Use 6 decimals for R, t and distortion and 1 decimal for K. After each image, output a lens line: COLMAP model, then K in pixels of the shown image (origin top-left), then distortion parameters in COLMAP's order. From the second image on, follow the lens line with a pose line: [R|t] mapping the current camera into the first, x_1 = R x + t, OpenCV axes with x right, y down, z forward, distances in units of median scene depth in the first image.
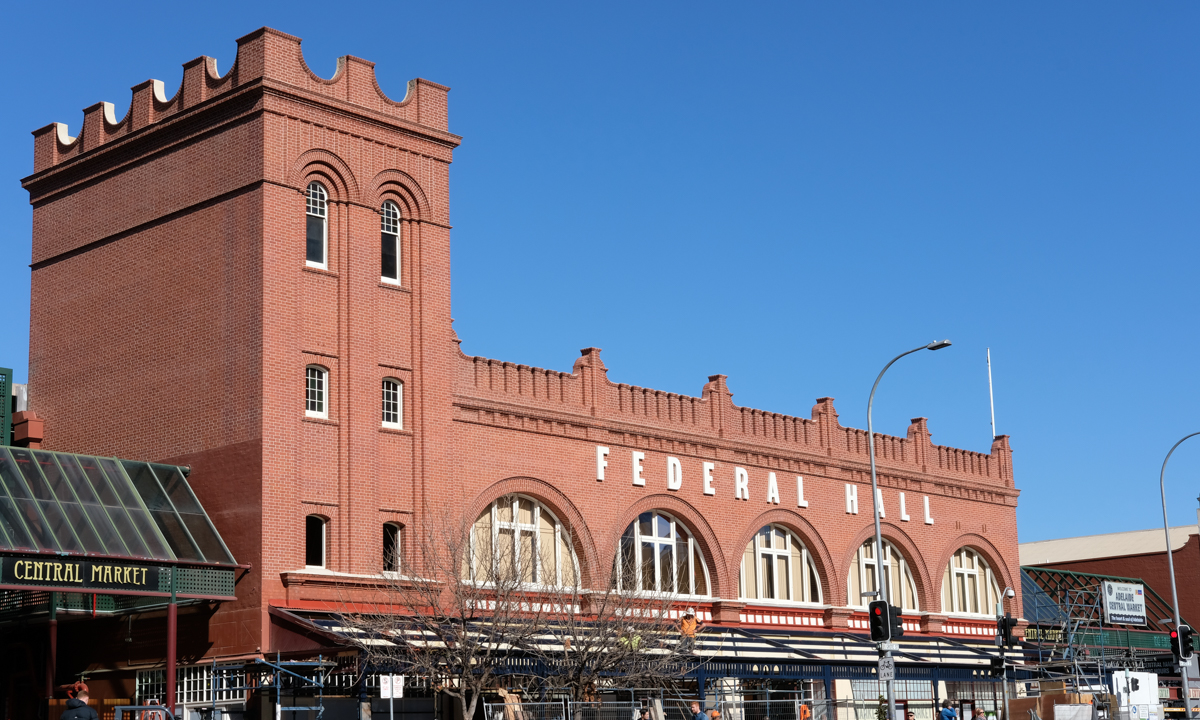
lens RADIAL K [[2518.2, 0, 600.0], [0, 2518.2, 360.0], [0, 0, 1]] dist [0.009663, 0.067364]
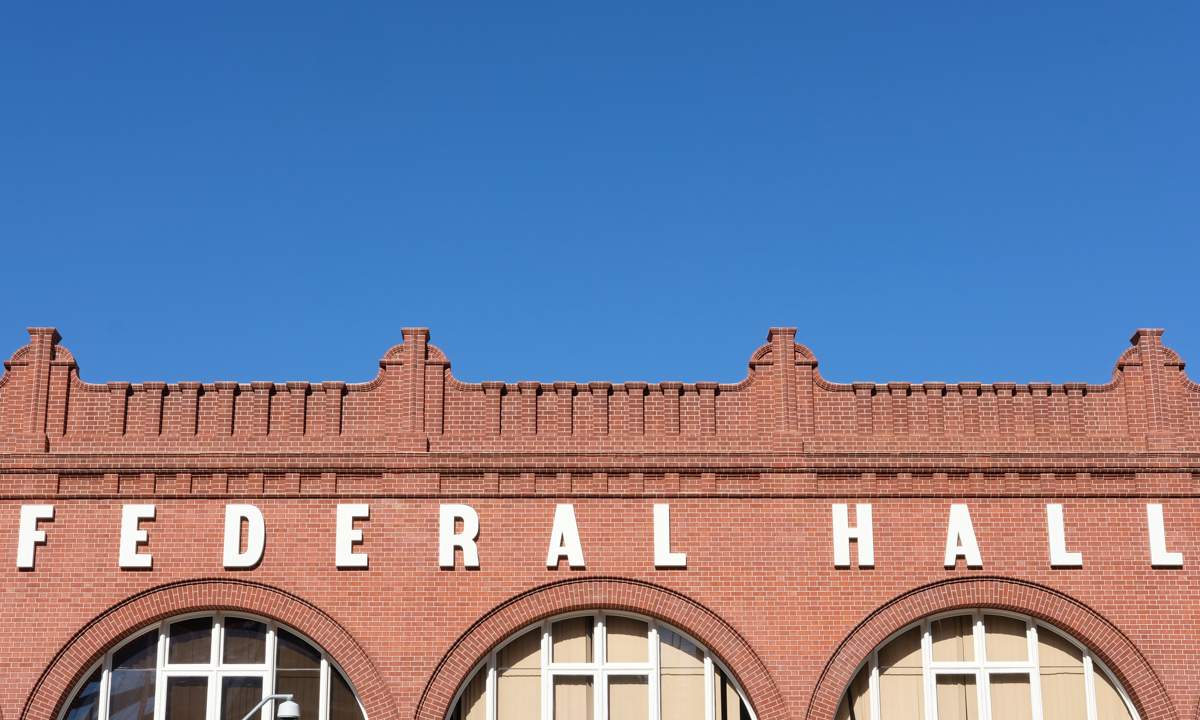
lens RADIAL K [[2518.2, 0, 600.0], [0, 2518.2, 360.0], [0, 0, 1]] dist [0.009663, 0.067364]
pose [[0.572161, -0.197982, -0.795886, 0.466568], [0.116532, 0.980205, -0.160057, 0.096818], [0.811820, -0.001167, 0.583906, 0.737262]]
